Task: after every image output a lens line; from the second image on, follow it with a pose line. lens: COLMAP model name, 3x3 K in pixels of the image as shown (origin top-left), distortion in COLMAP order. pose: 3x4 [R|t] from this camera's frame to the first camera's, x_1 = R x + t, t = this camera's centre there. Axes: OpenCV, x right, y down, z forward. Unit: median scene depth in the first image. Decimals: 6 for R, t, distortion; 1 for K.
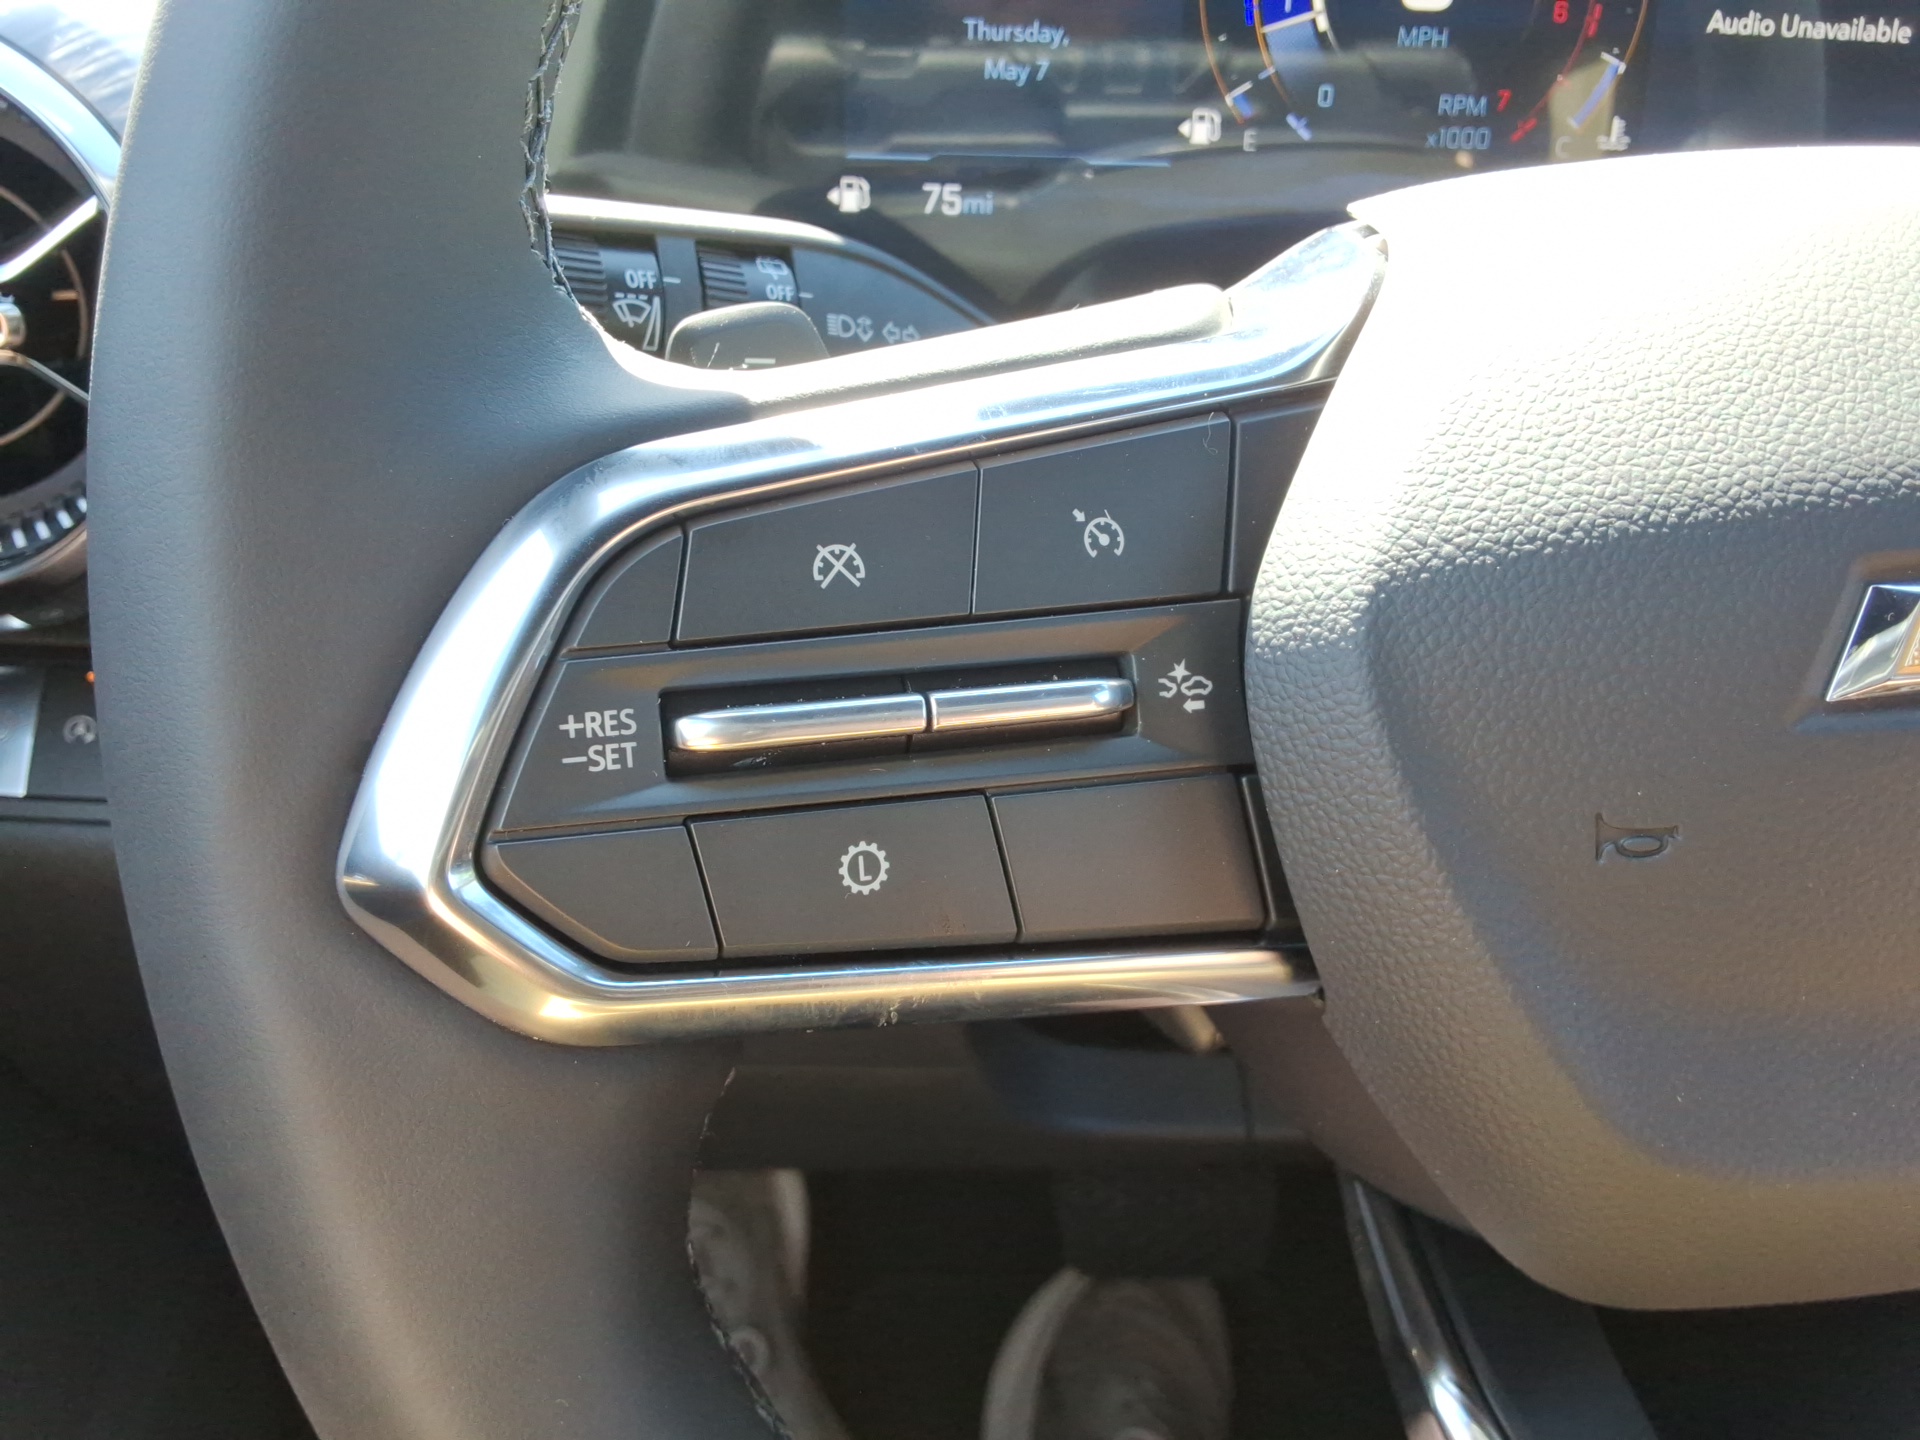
lens RADIAL K [[1547.6, 0, 923.9], [0, 1547.6, 707.6], [0, 0, 1]] dist [0.092071, -0.141269]
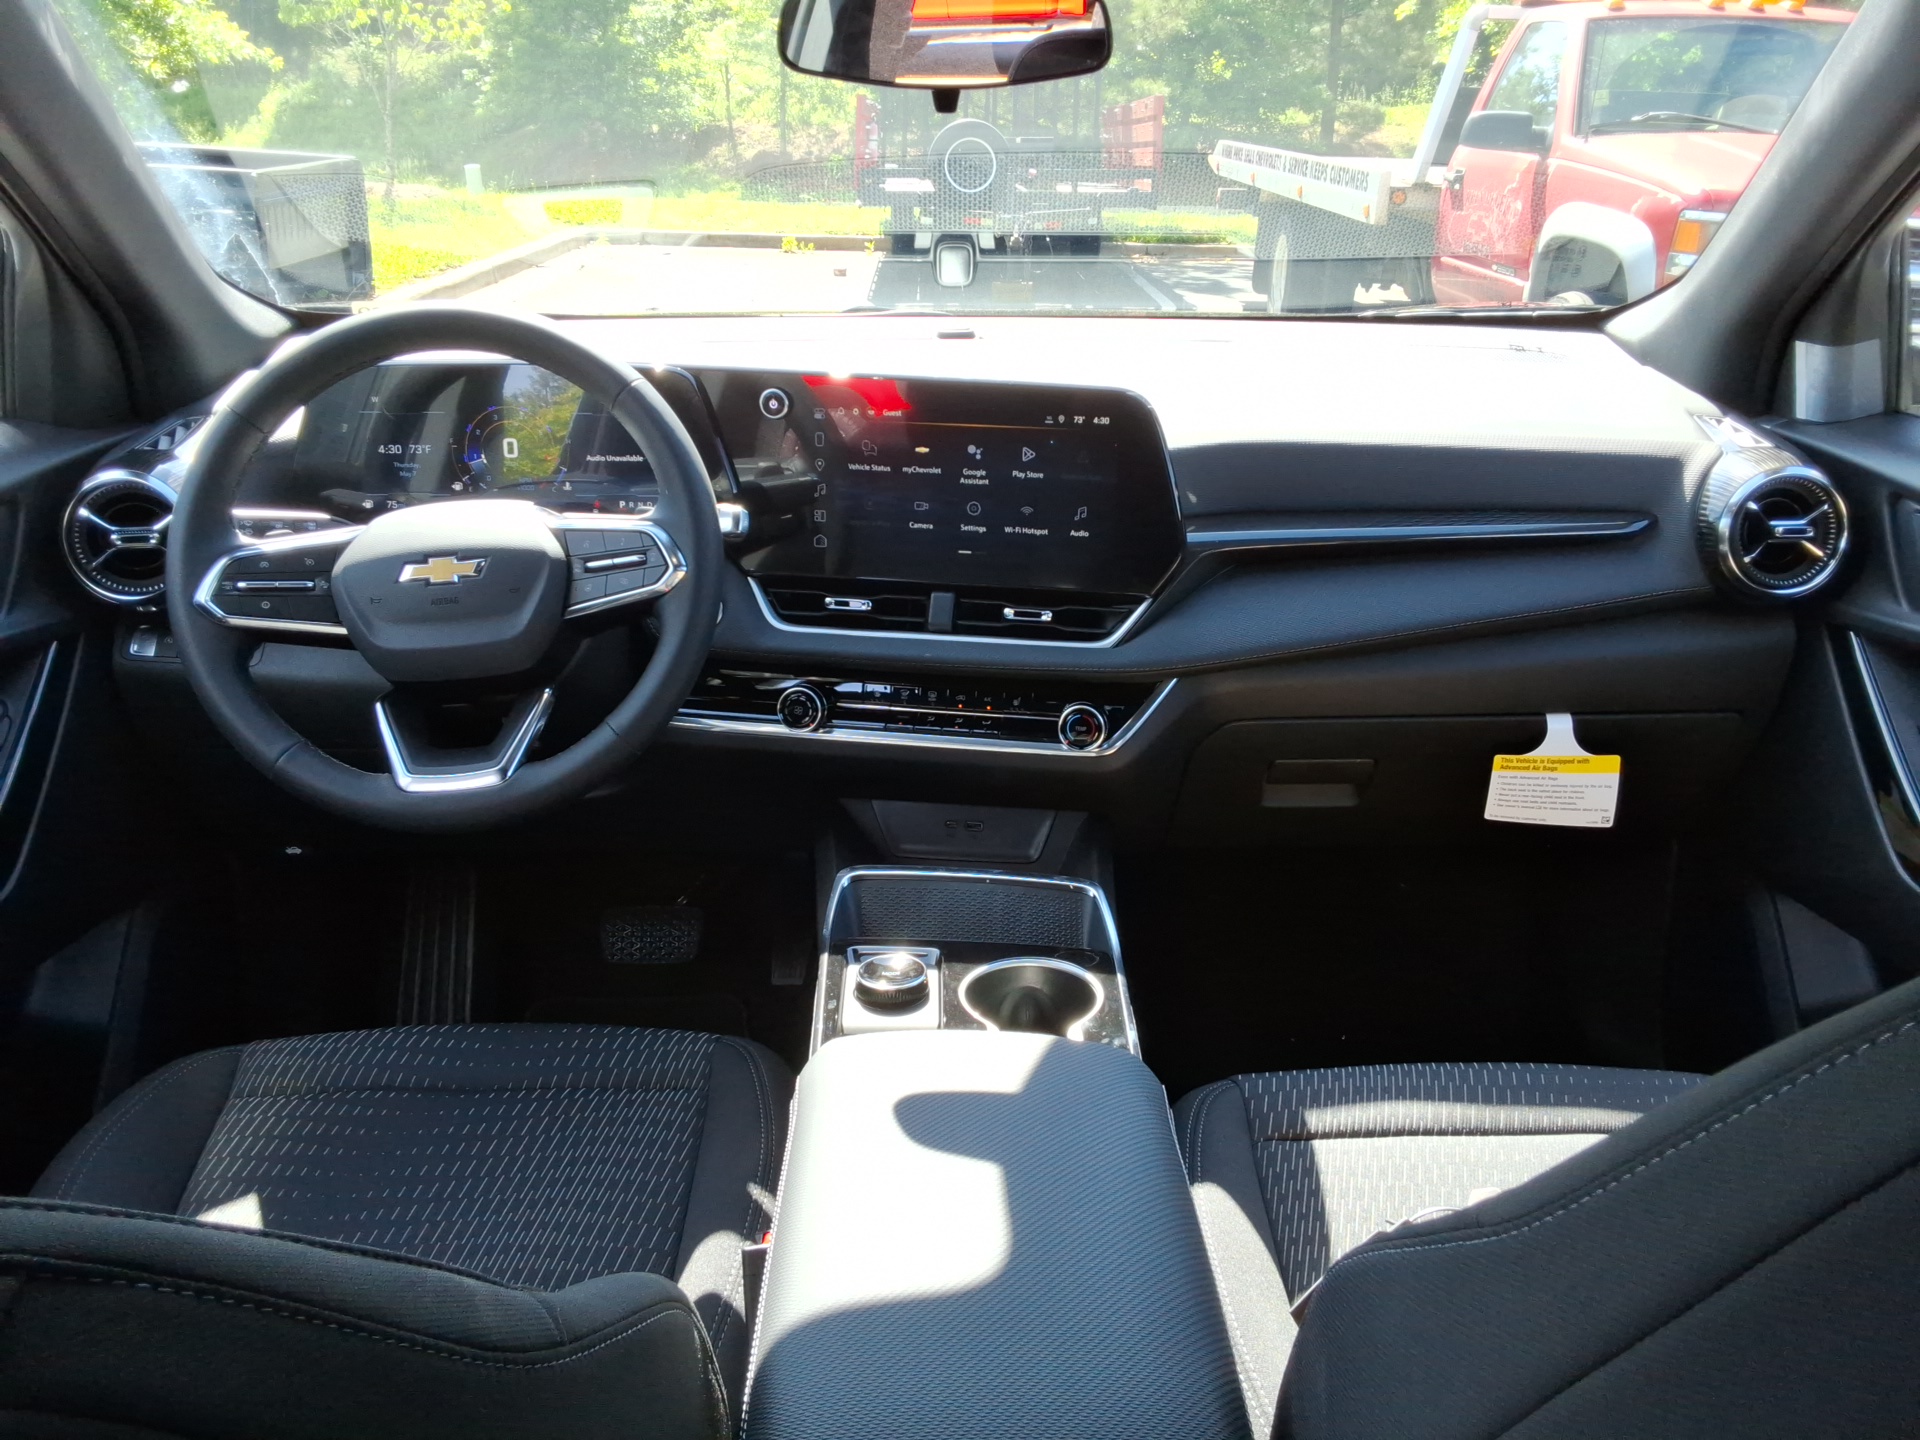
lens RADIAL K [[1547.6, 0, 954.7], [0, 1547.6, 711.8], [0, 0, 1]] dist [0.092071, -0.141269]
pose [[0.998717, -0.009779, -0.049678, 1.963659], [0.002877, 0.990545, -0.137161, 0.895419], [0.050550, 0.136842, 0.989302, -3.341196]]
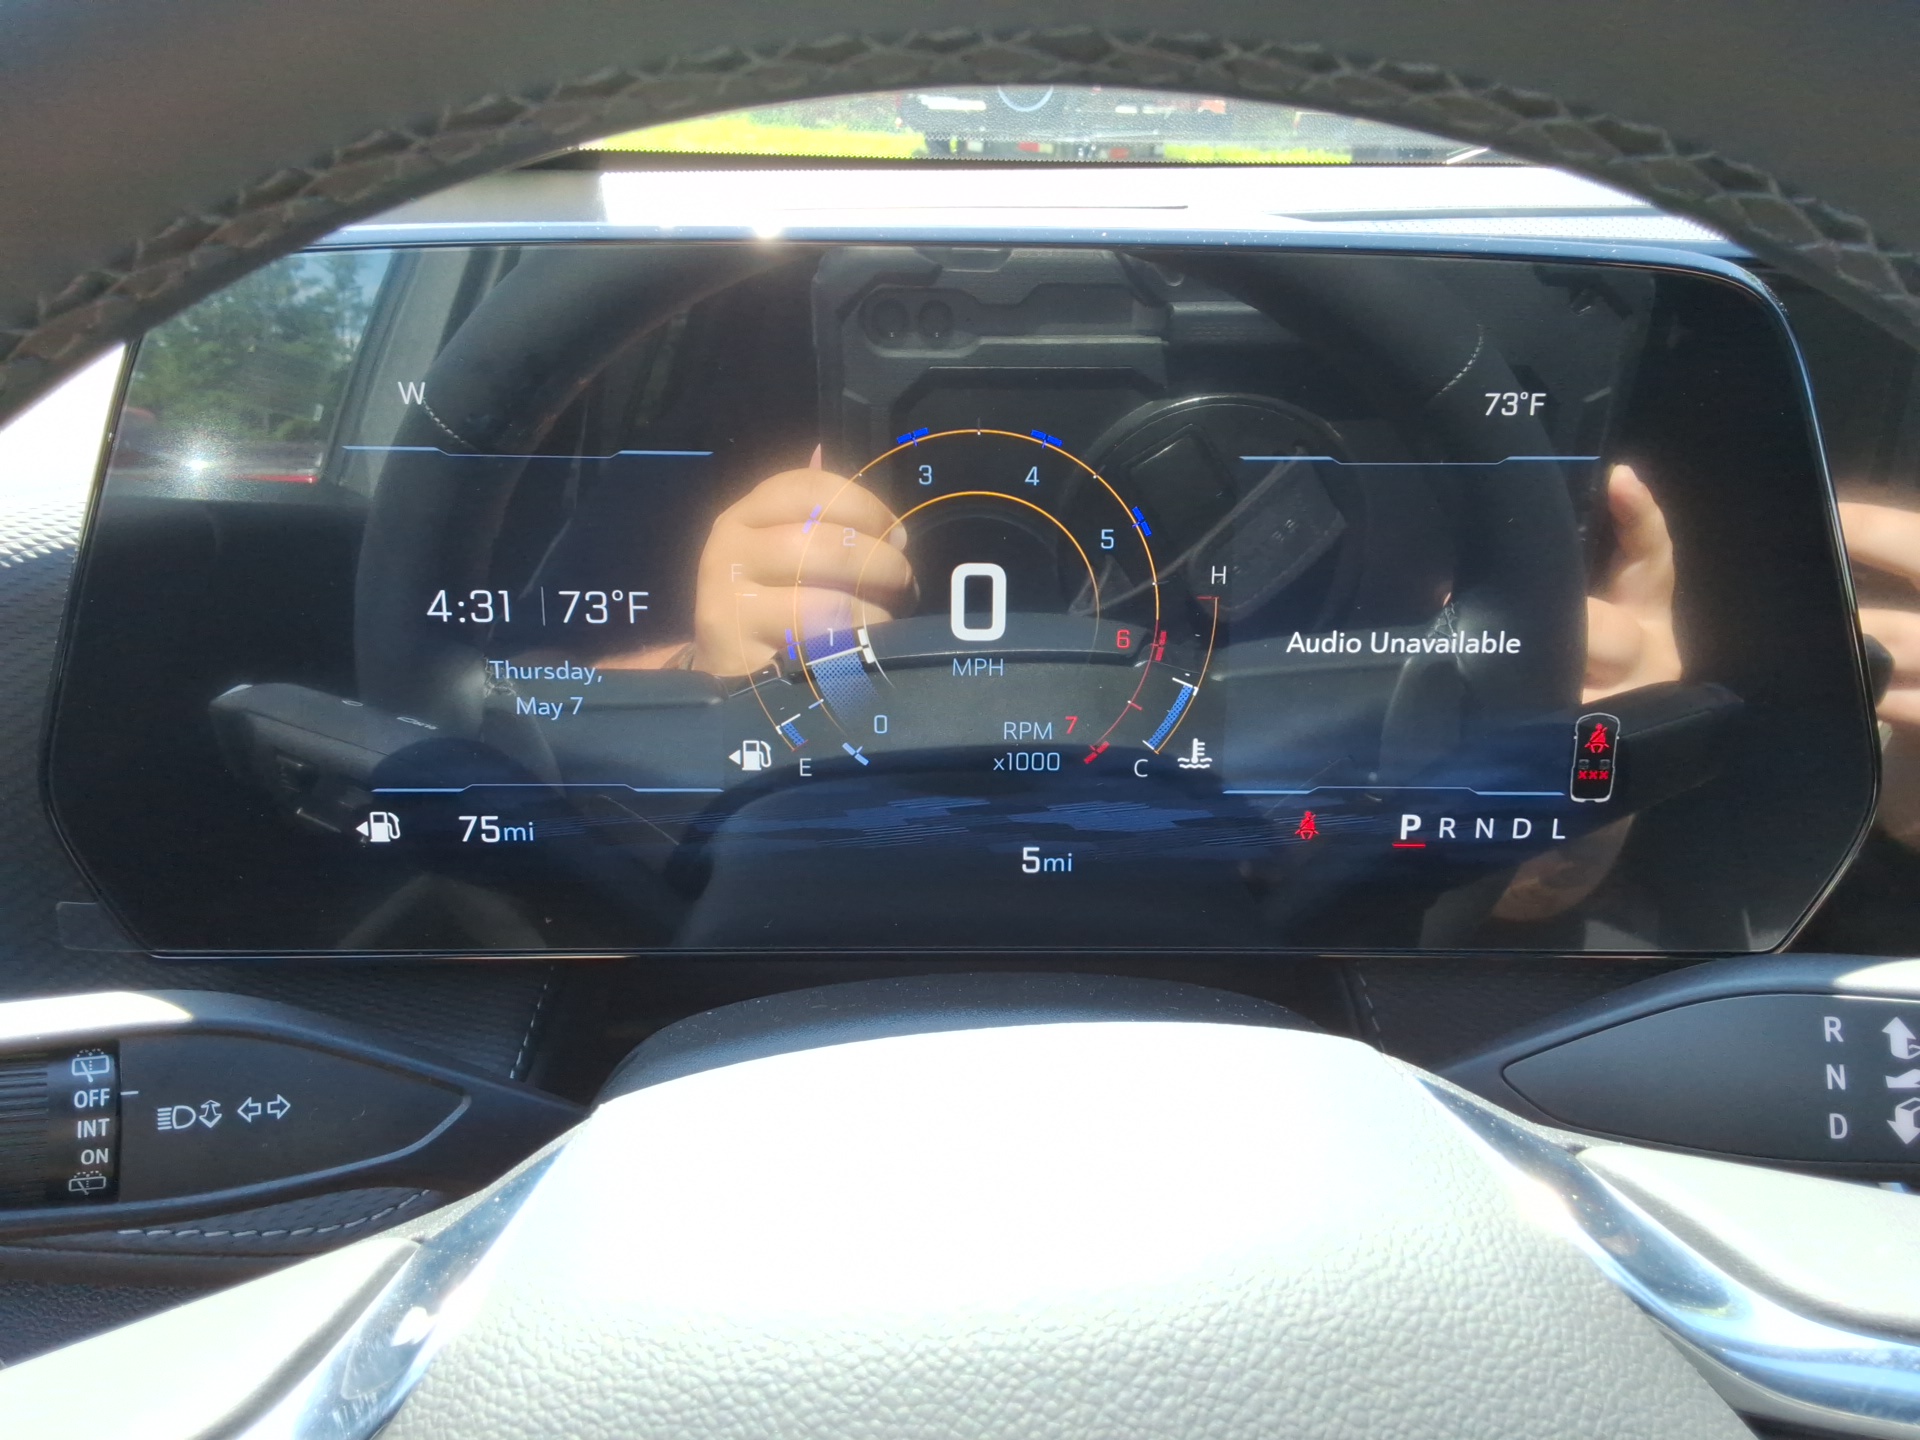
lens RADIAL K [[1547.6, 0, 958.7], [0, 1547.6, 702.8], [0, 0, 1]] dist [0.092071, -0.141269]
pose [[0.999254, -0.001541, -0.038595, 0.410993], [-0.002617, 0.994206, -0.107457, -0.364534], [0.038537, 0.107478, 0.993460, 0.075373]]
